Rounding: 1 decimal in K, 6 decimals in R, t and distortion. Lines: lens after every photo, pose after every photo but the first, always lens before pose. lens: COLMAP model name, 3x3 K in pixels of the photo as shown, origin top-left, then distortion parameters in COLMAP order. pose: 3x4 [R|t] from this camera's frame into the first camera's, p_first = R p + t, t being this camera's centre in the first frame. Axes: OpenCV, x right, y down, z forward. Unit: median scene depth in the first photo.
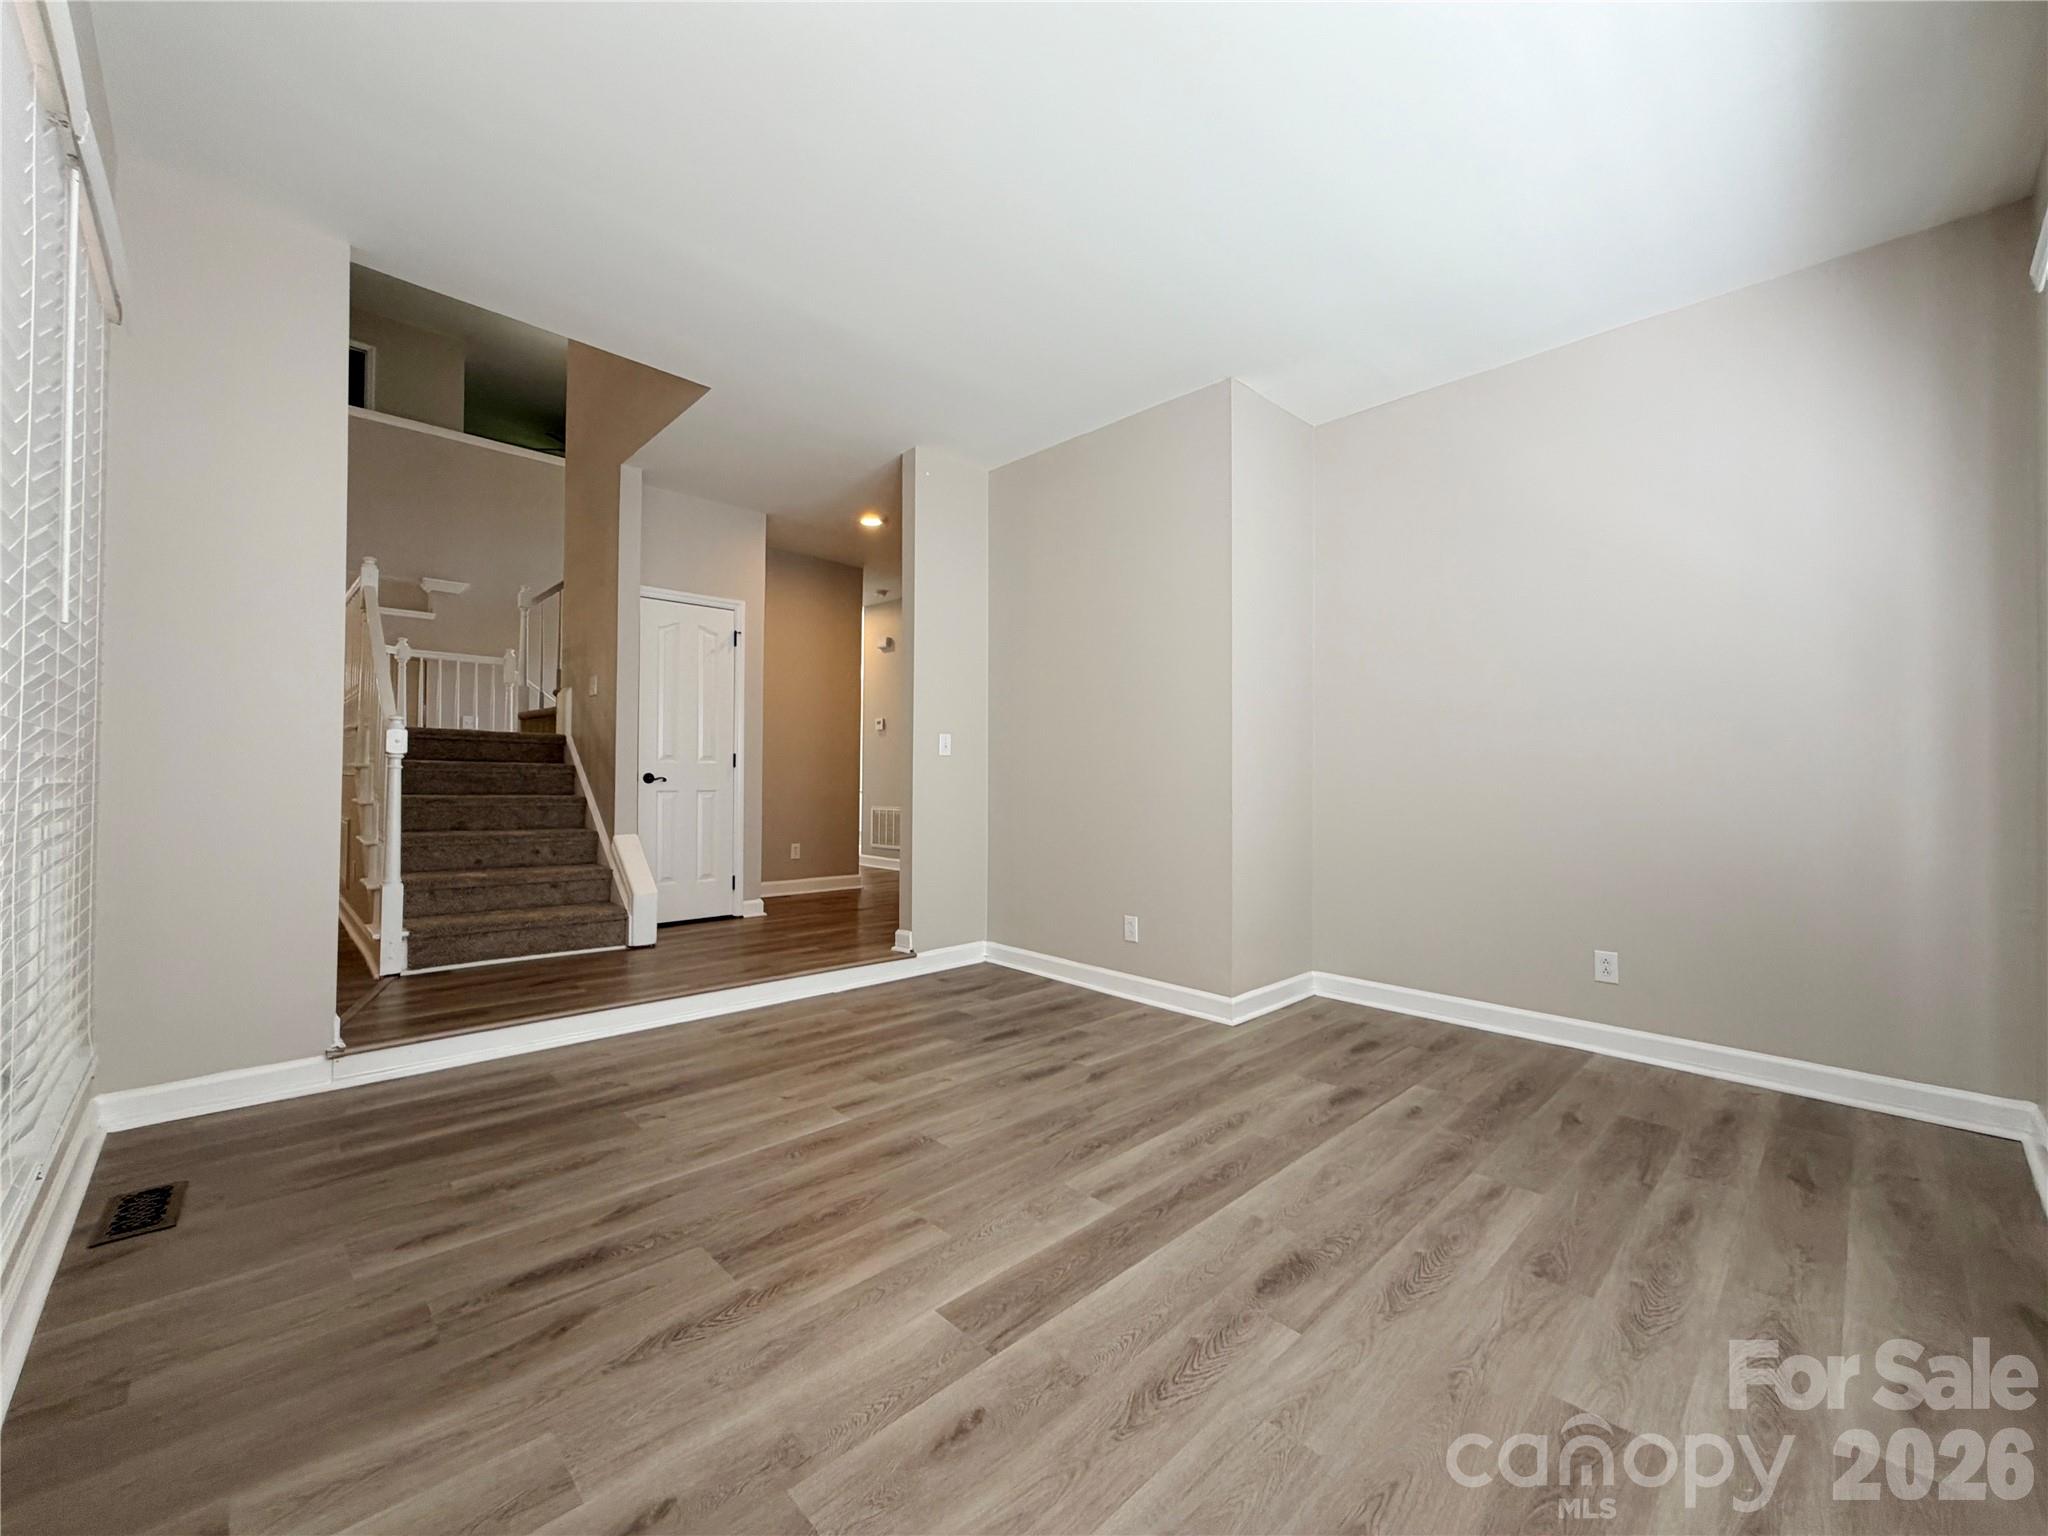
lens RADIAL K [[818.4, 0, 1018.2], [0, 818.4, 767.2], [0, 0, 1]] dist [0.000574, -0.000324]
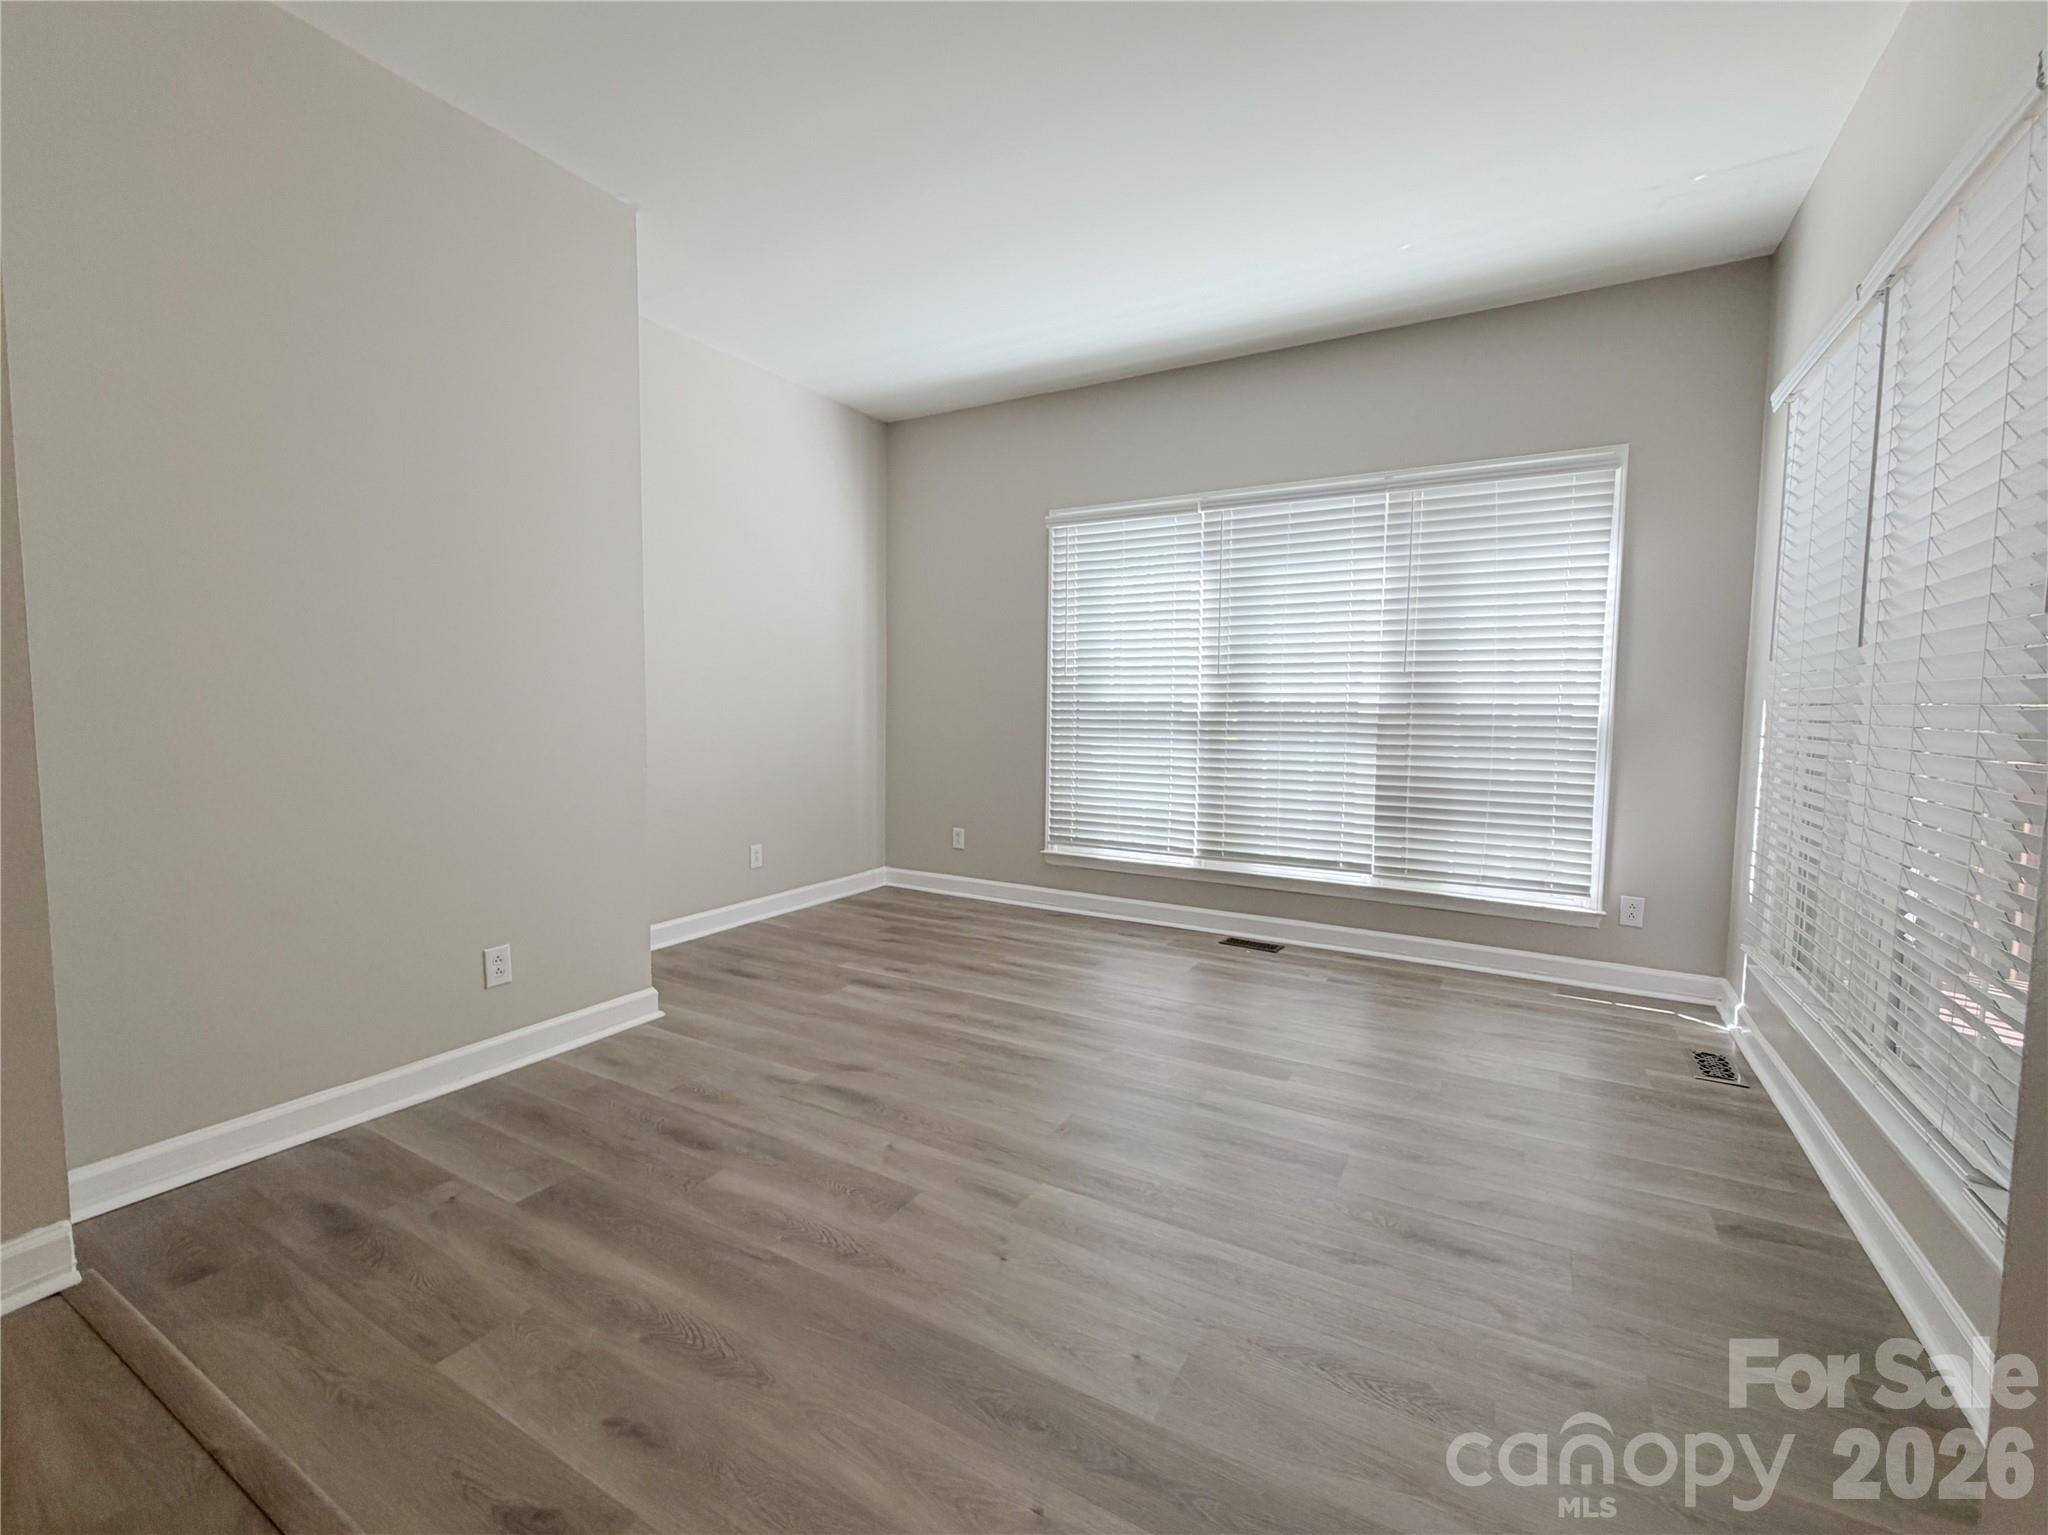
lens RADIAL K [[818.4, 0, 1018.2], [0, 818.4, 766.7], [0, 0, 1]] dist [0.000574, -0.000324]
pose [[-0.256607, -0.086041, 0.962679, -0.816710], [-0.032097, 0.996239, 0.080485, -0.041358], [-0.965983, -0.010246, -0.258403, 1.067579]]
